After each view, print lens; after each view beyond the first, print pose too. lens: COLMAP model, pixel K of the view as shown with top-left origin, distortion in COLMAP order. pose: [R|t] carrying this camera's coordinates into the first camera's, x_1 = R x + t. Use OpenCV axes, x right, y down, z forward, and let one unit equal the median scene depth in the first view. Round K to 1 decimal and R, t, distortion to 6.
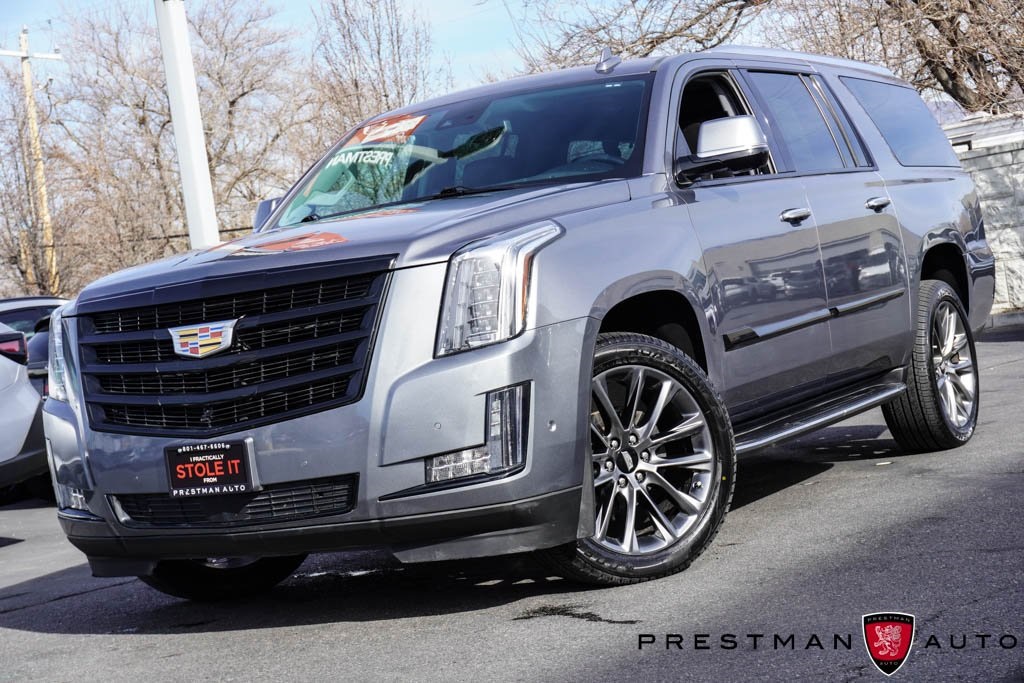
lens RADIAL K [[2038.1, 0, 511.4], [0, 2038.1, 342.5], [0, 0, 1]] dist [-0.094035, 0.000000]
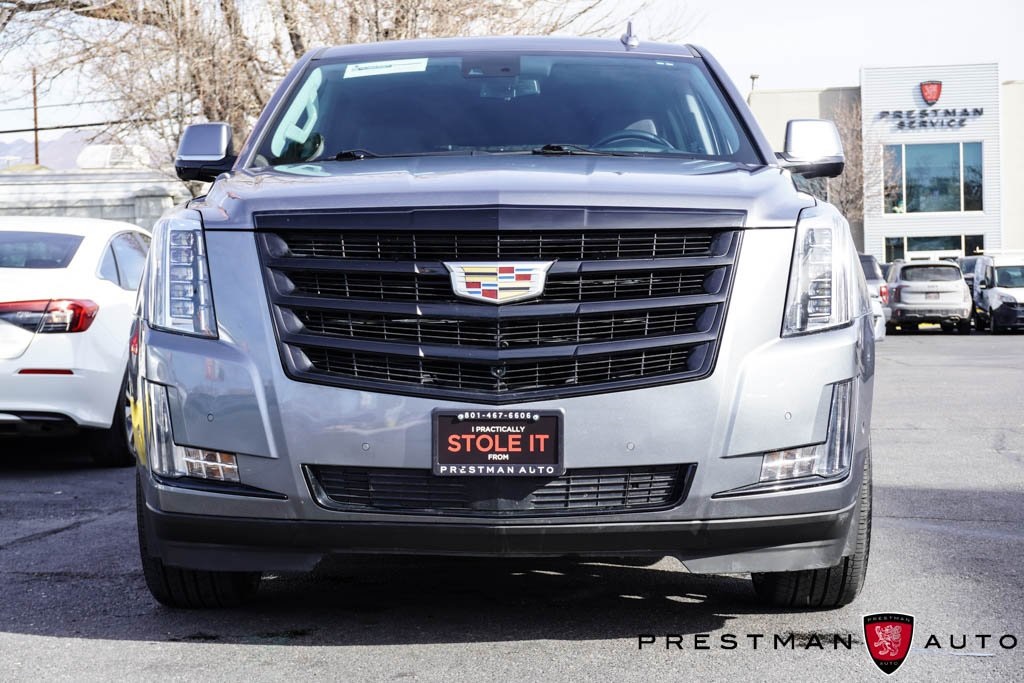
lens RADIAL K [[1944.1, 0, 511.6], [0, 1944.1, 342.4], [0, 0, 1]] dist [0.029035, 0.000000]
pose [[0.864395, 0.112685, 0.490025, -0.523612], [-0.101336, 0.993608, -0.049733, 0.060477], [-0.492497, -0.006668, 0.870289, 0.333378]]
